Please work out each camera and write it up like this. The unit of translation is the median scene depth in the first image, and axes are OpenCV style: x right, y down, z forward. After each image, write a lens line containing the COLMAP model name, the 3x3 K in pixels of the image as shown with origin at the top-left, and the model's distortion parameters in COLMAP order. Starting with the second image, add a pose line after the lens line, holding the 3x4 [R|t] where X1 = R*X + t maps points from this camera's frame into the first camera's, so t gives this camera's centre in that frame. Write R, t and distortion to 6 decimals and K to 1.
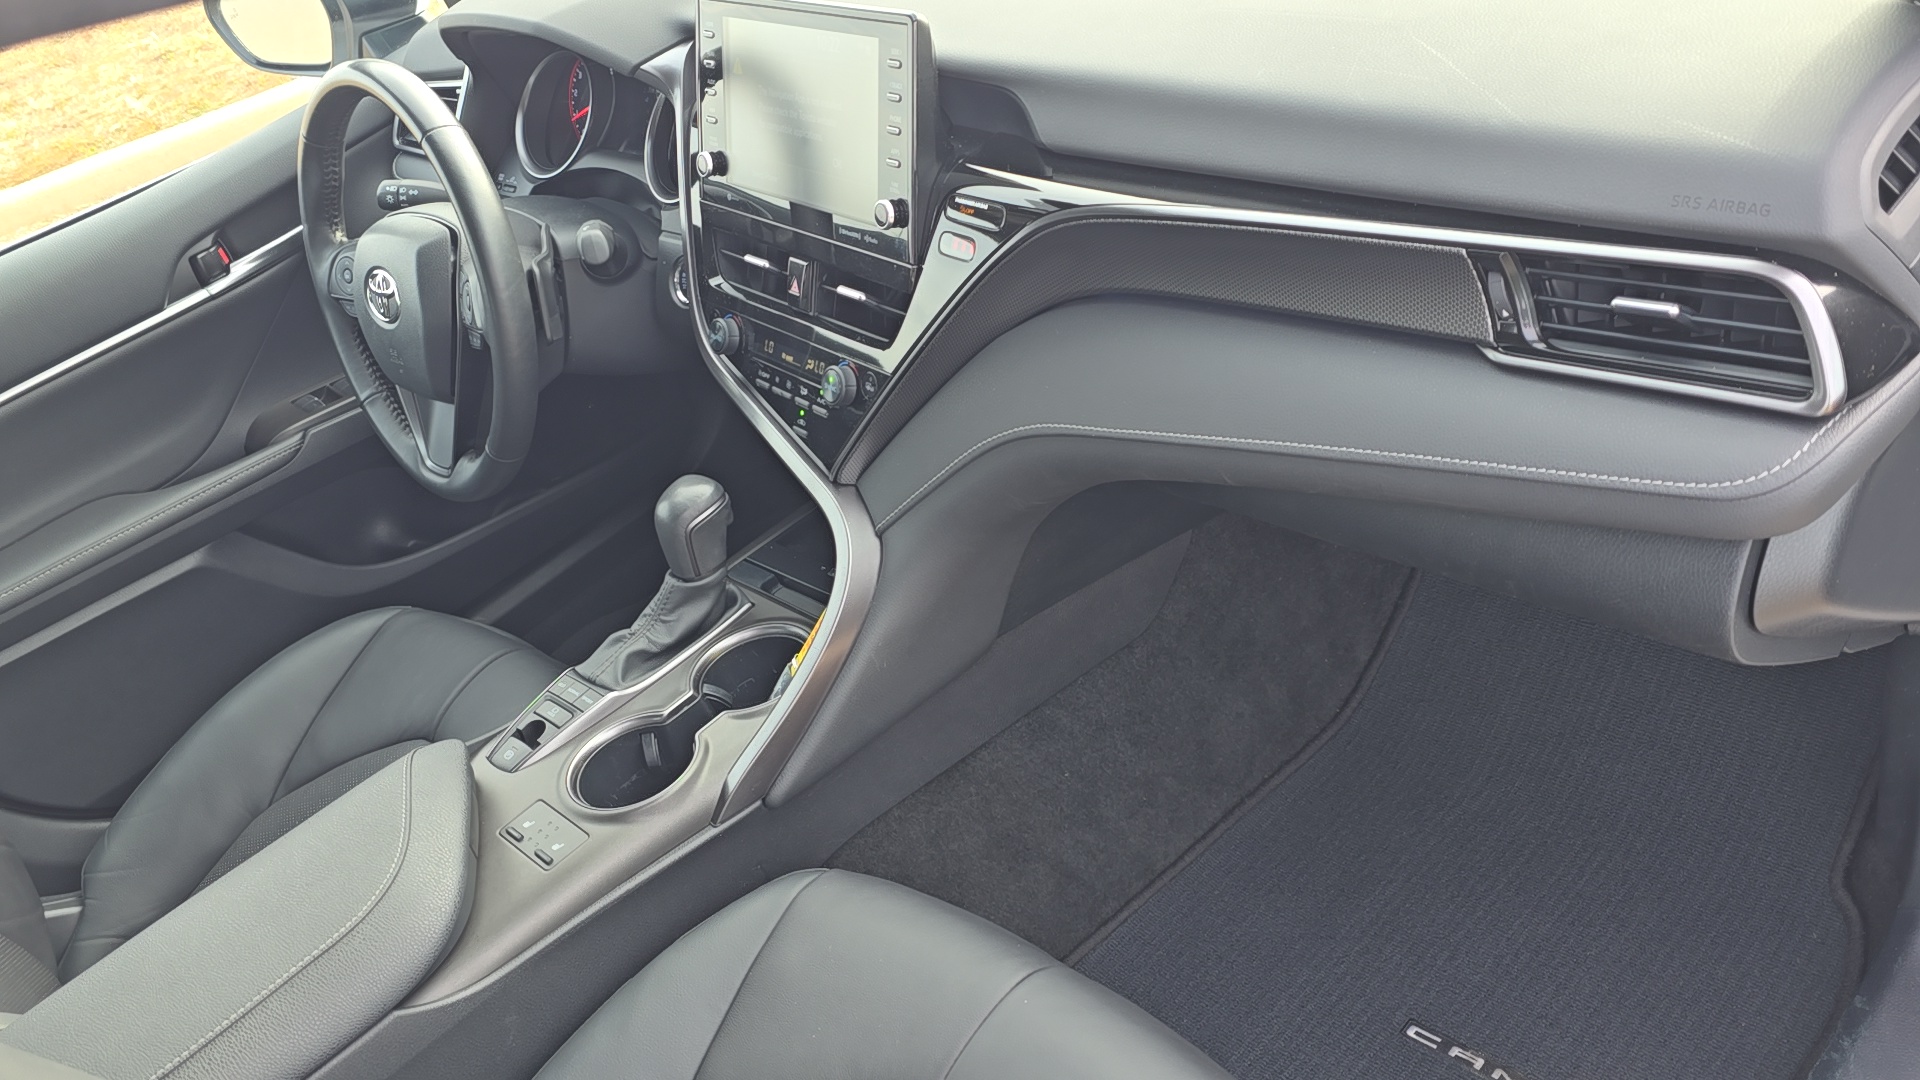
lens RADIAL K [[1598.8, 0, 946.8], [0, 1598.8, 556.0], [0, 0, 1]] dist [-0.016261, 0.015615]
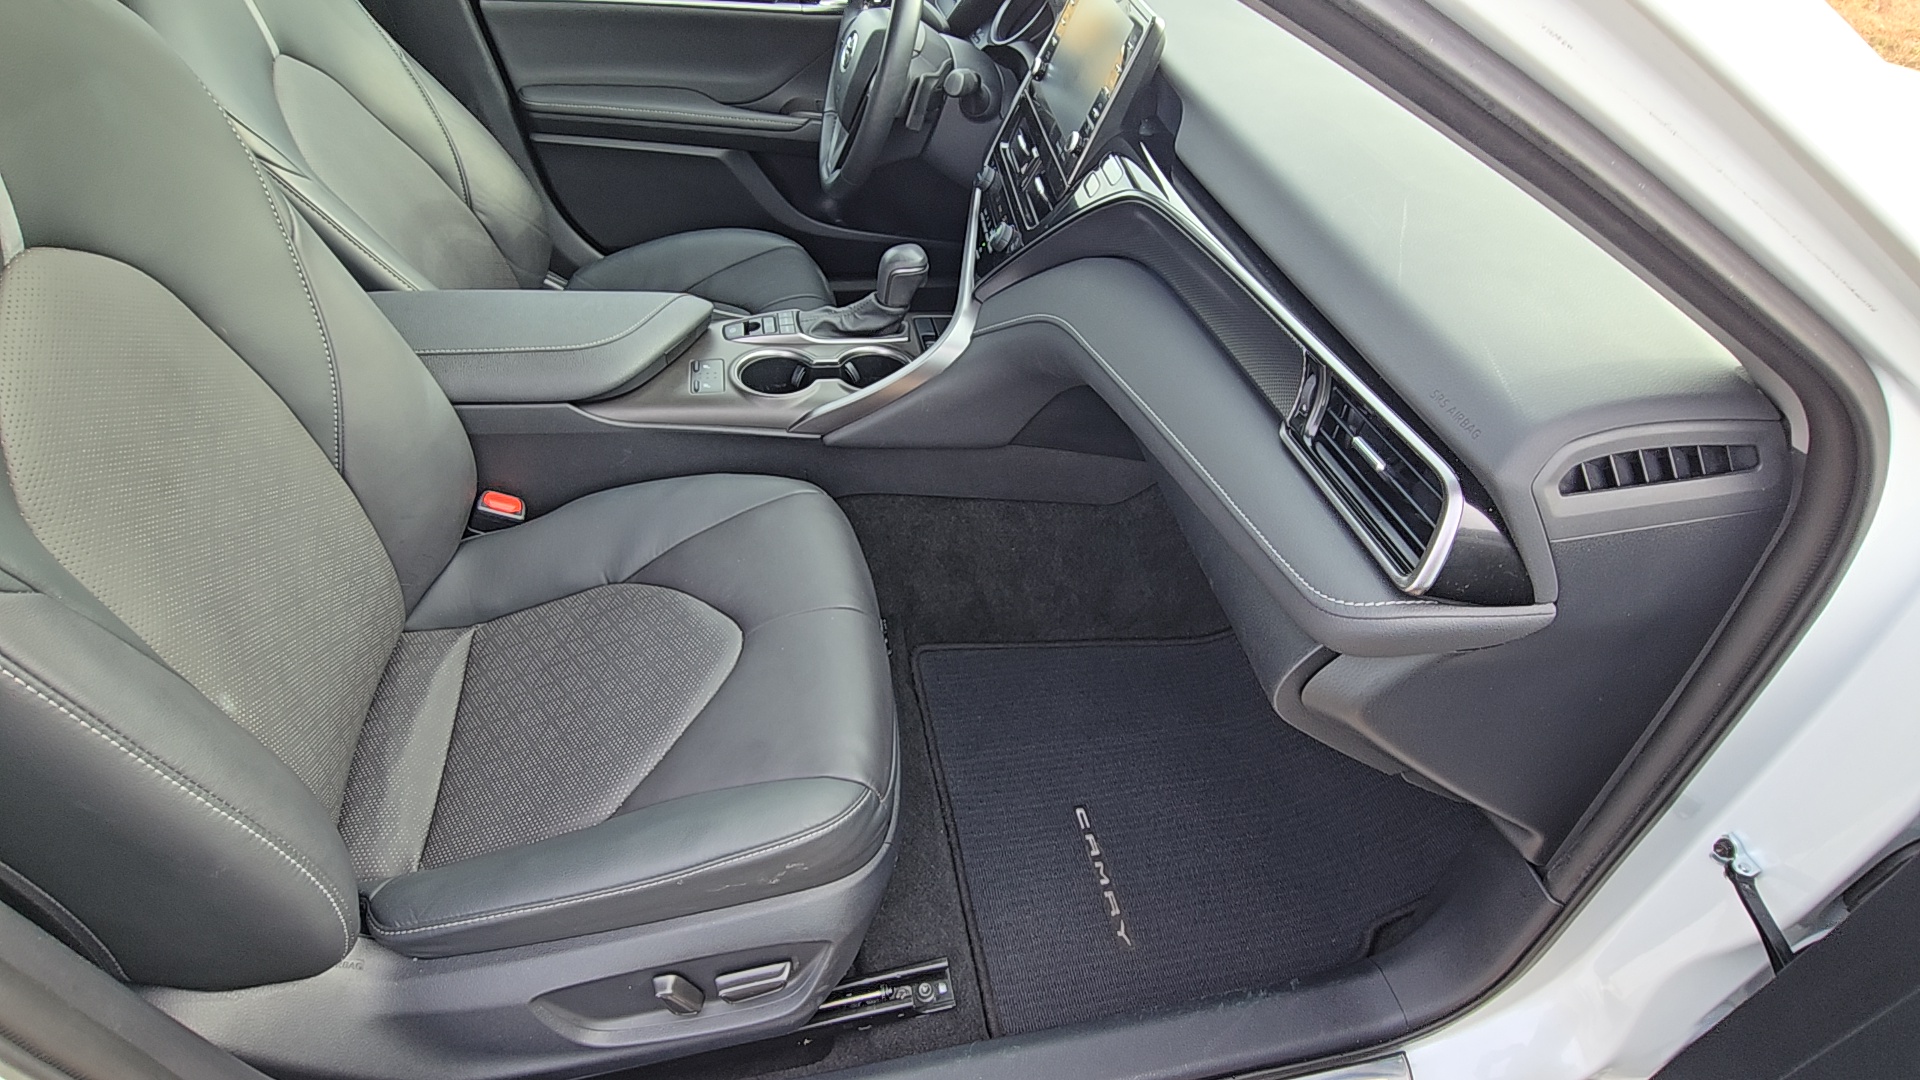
lens RADIAL K [[972.9, 0, 961.9], [0, 972.9, 543.0], [0, 0, 1]] dist [-0.004243, 0.003032]
pose [[0.779652, 0.597223, -0.188328, 0.233804], [-0.558783, 0.799248, 0.221278, -0.055085], [0.282673, -0.067286, 0.956853, 0.089987]]
